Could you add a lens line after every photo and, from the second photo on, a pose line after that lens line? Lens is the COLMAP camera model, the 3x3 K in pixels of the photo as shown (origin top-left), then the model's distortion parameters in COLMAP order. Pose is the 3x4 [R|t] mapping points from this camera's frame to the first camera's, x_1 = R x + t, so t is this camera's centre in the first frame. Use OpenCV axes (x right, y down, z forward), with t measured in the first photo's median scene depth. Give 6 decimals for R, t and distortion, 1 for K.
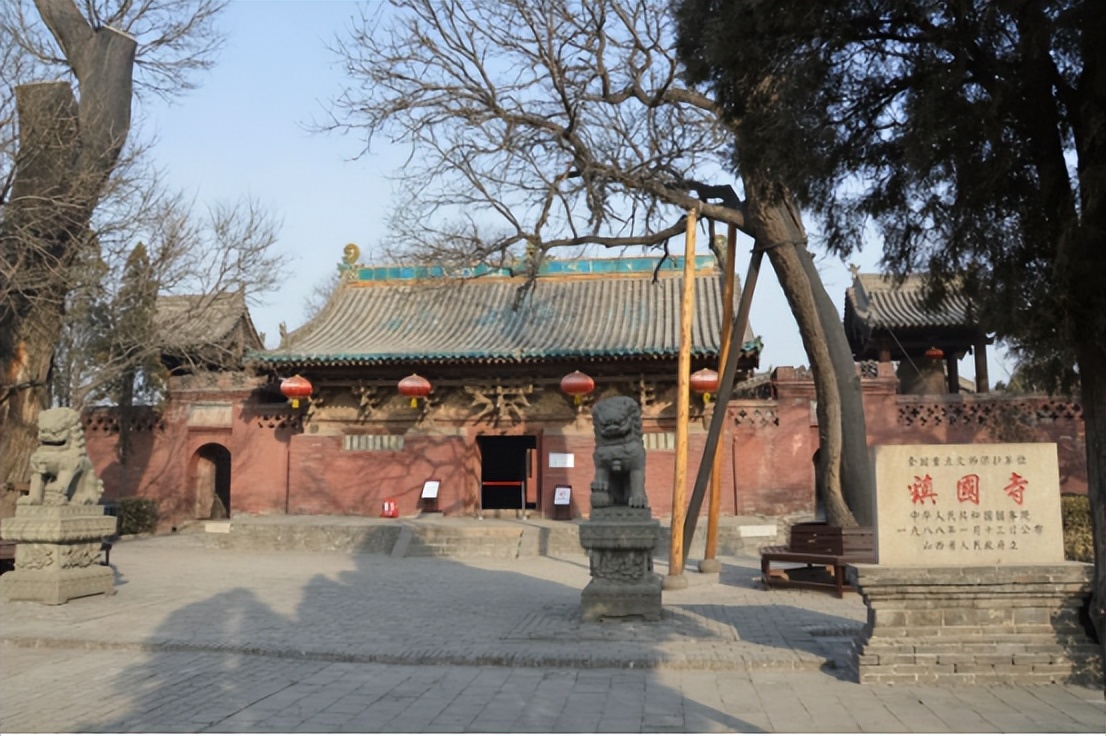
lens RADIAL K [[894.6, 0, 551.2], [0, 894.6, 349.0], [0, 0, 1]] dist [-0.131316, 0.004754]
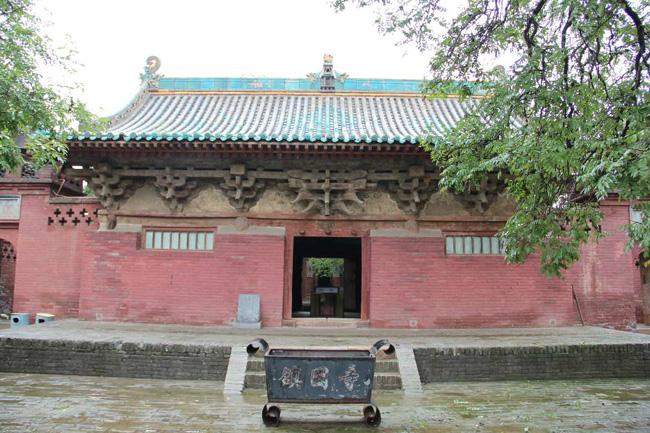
lens RADIAL K [[525.7, 0, 323.9], [0, 525.7, 205.3], [0, 0, 1]] dist [-0.131316, 0.004754]
pose [[0.990623, 0.035822, 0.131846, -0.127793], [-0.036228, 0.999343, 0.000677, 0.066100], [-0.131735, -0.005448, 0.991270, 0.478962]]
